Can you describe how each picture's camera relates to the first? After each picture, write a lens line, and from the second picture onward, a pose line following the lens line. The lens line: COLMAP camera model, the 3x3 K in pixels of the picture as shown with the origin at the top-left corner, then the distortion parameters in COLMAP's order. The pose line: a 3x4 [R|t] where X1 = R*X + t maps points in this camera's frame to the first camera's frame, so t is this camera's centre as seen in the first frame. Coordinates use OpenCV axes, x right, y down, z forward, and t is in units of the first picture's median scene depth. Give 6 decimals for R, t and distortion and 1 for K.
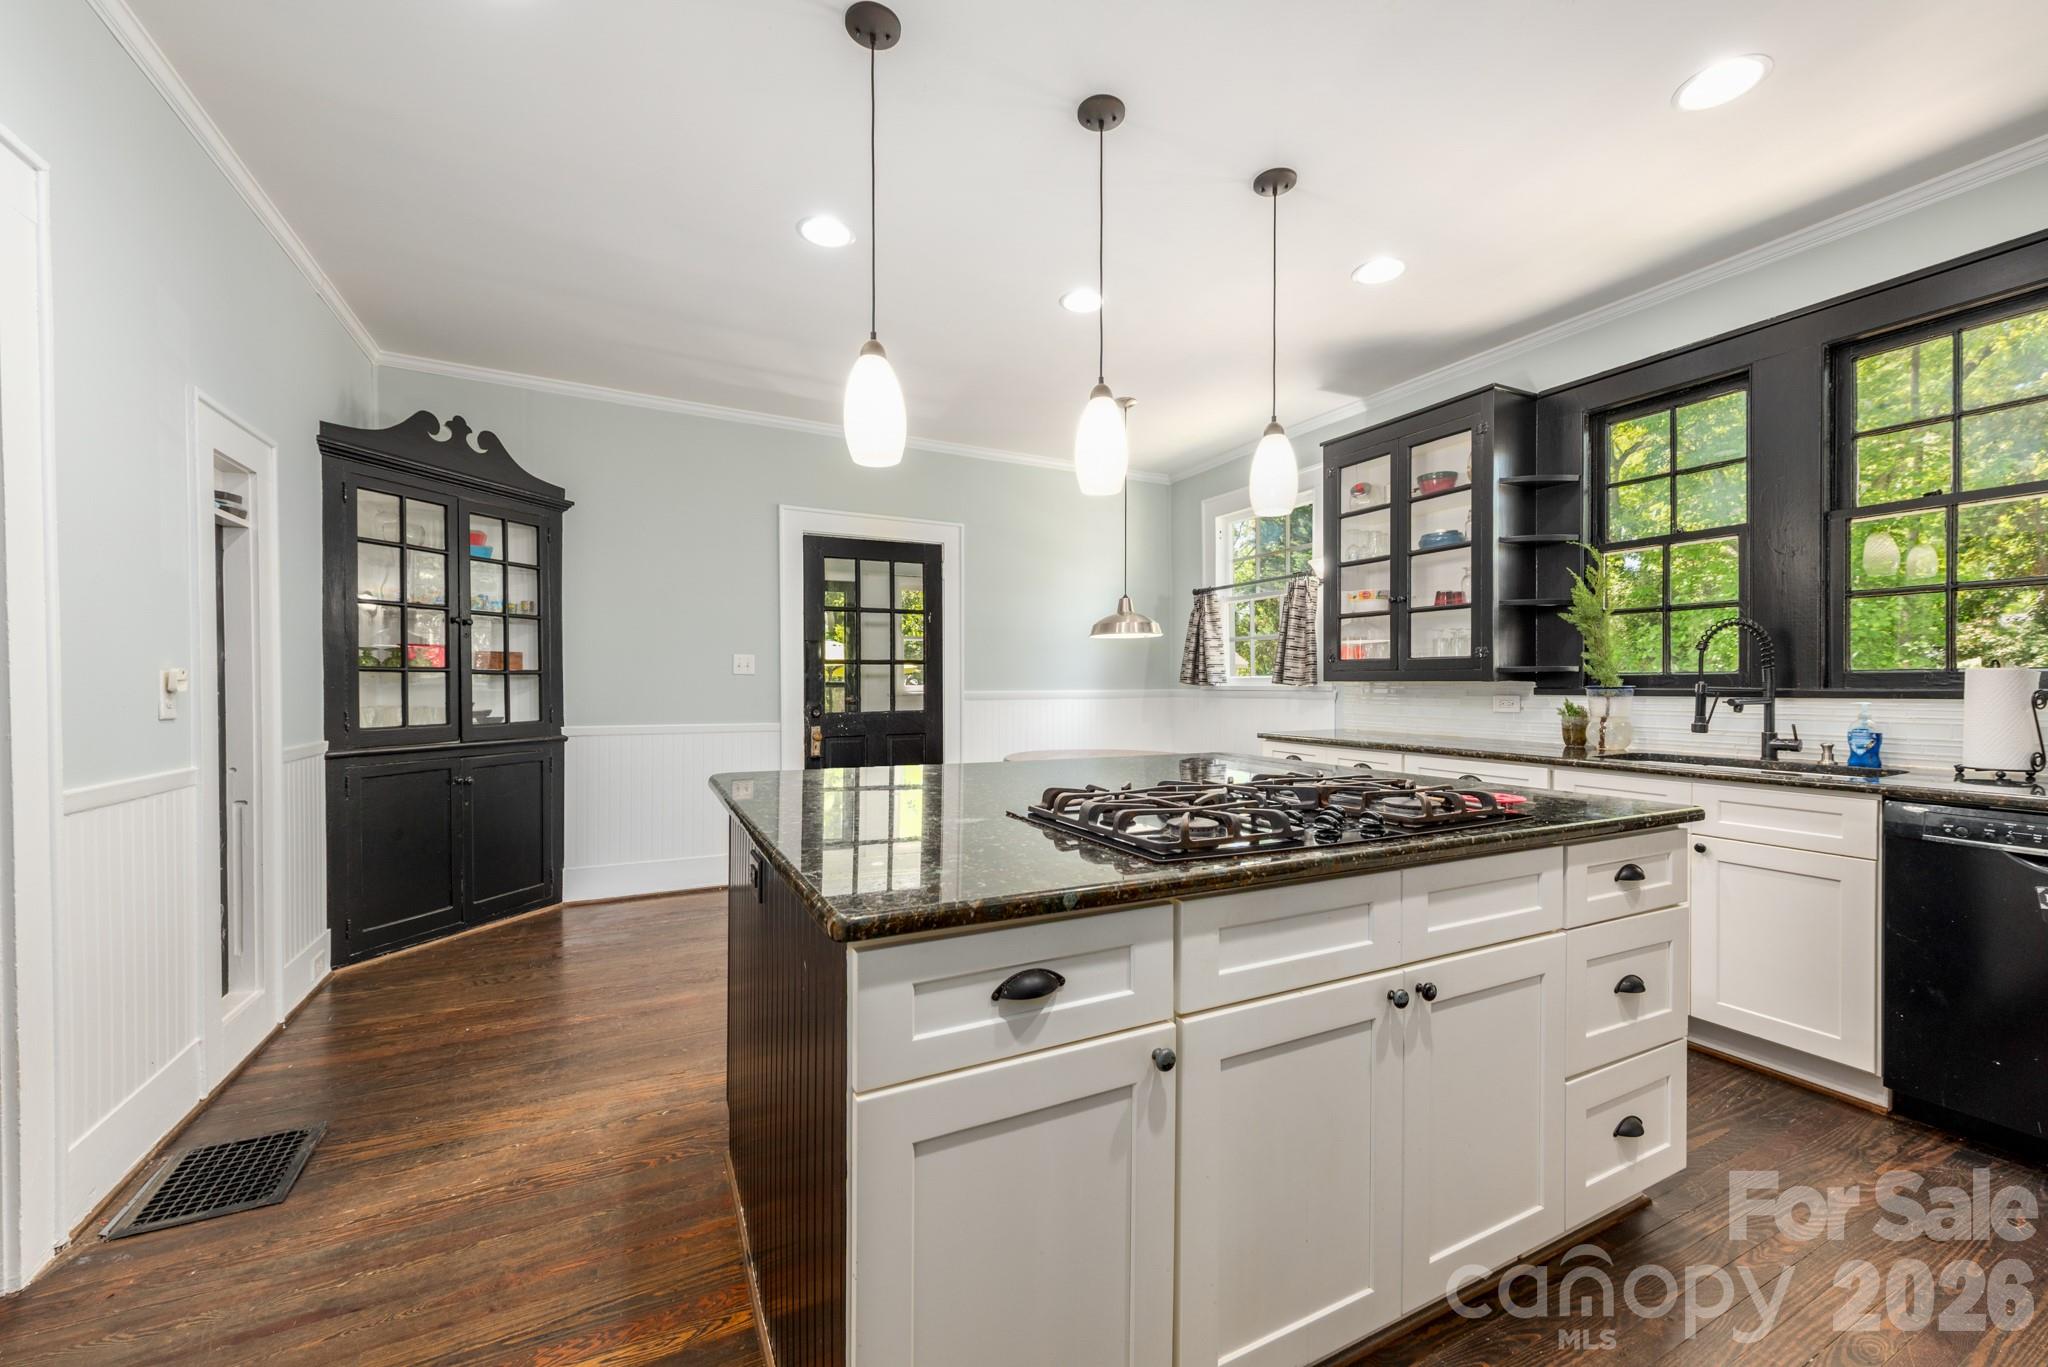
lens RADIAL K [[798.1, 0, 1029.8], [0, 798.1, 677.0], [0, 0, 1]] dist [0.004526, -0.000613]
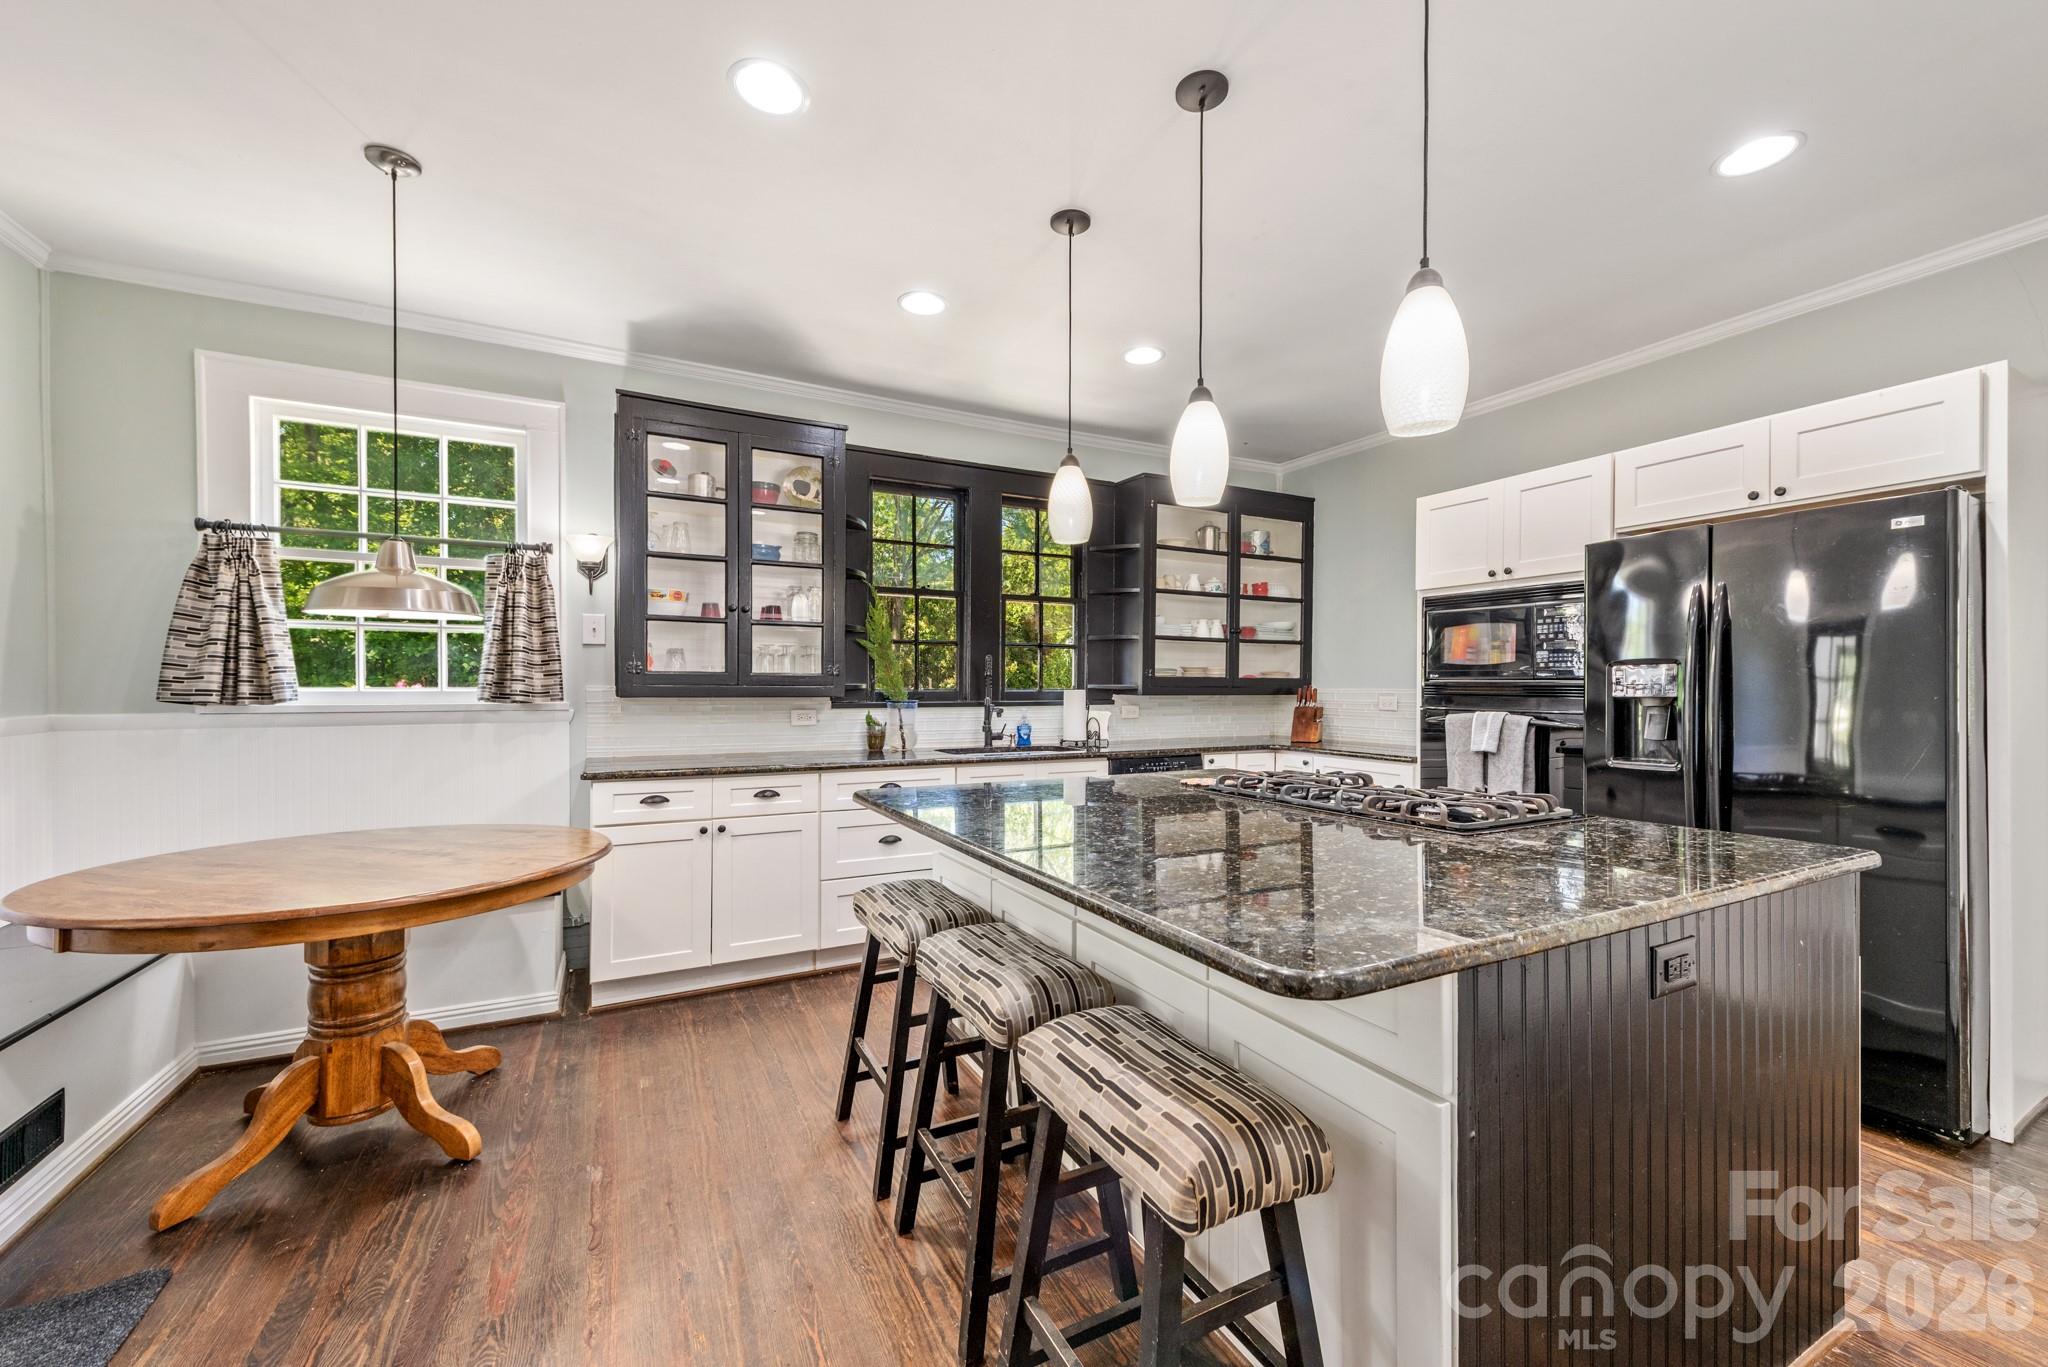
lens RADIAL K [[798.1, 0, 1024.1], [0, 798.1, 692.0], [0, 0, 1]] dist [0.004526, -0.000613]
pose [[-0.002464, -0.008359, 0.999962, -0.470111], [-0.011292, 0.999902, 0.008331, -0.012576], [-0.999933, -0.011271, -0.002558, 0.689095]]
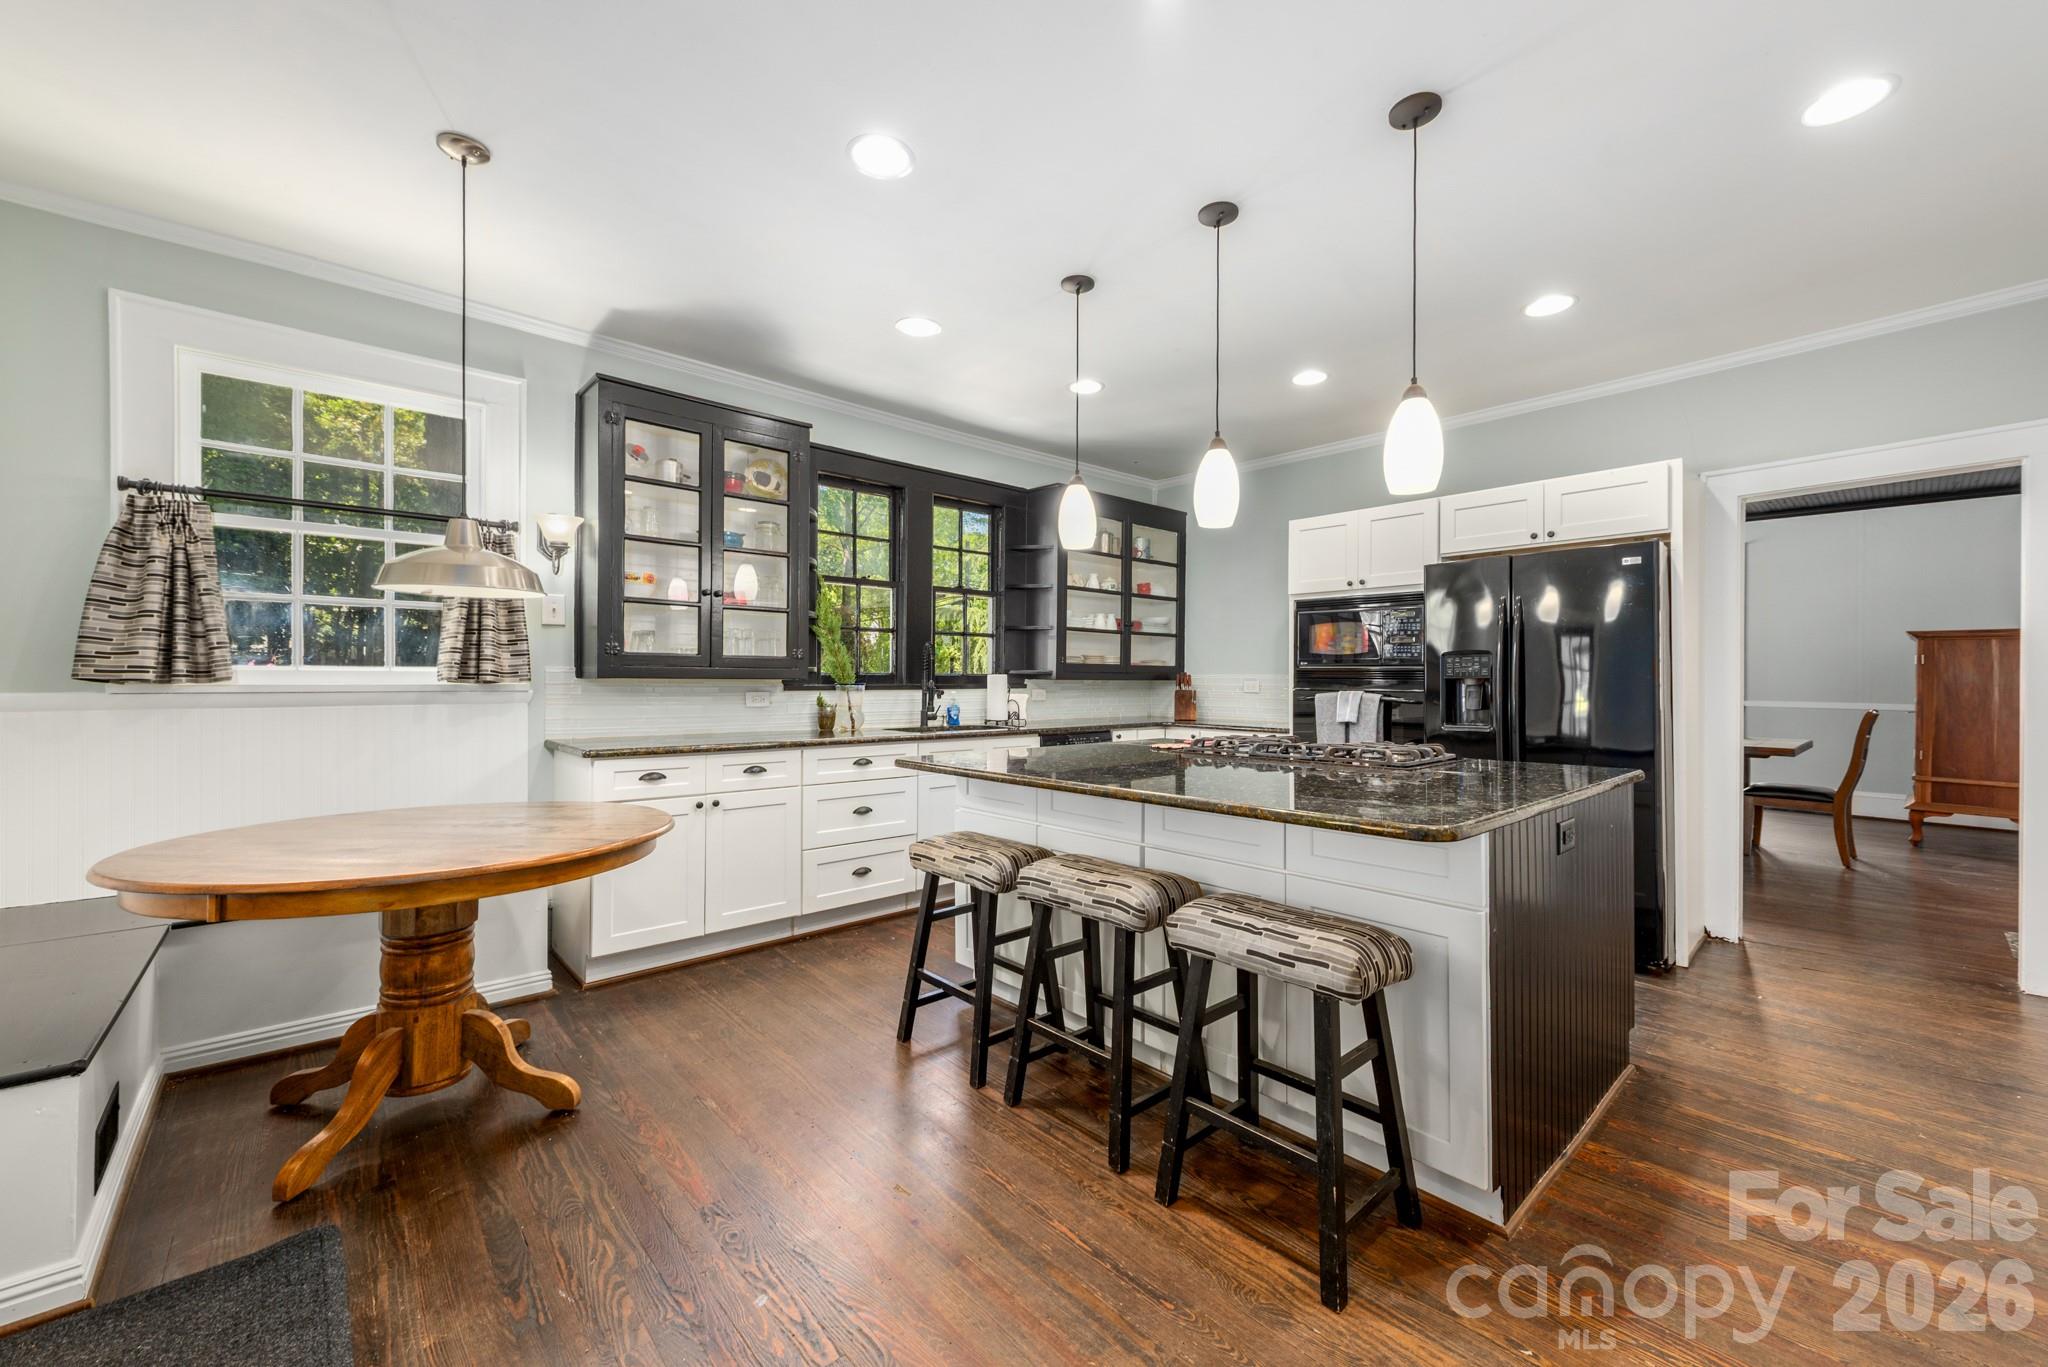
lens RADIAL K [[798.1, 0, 1023.7], [0, 798.1, 677.8], [0, 0, 1]] dist [0.004526, -0.000613]
pose [[-0.247576, -0.002390, 0.968866, -0.565970], [-0.014960, 0.999887, -0.001356, -0.000064], [-0.968753, -0.014830, -0.247584, 0.895298]]
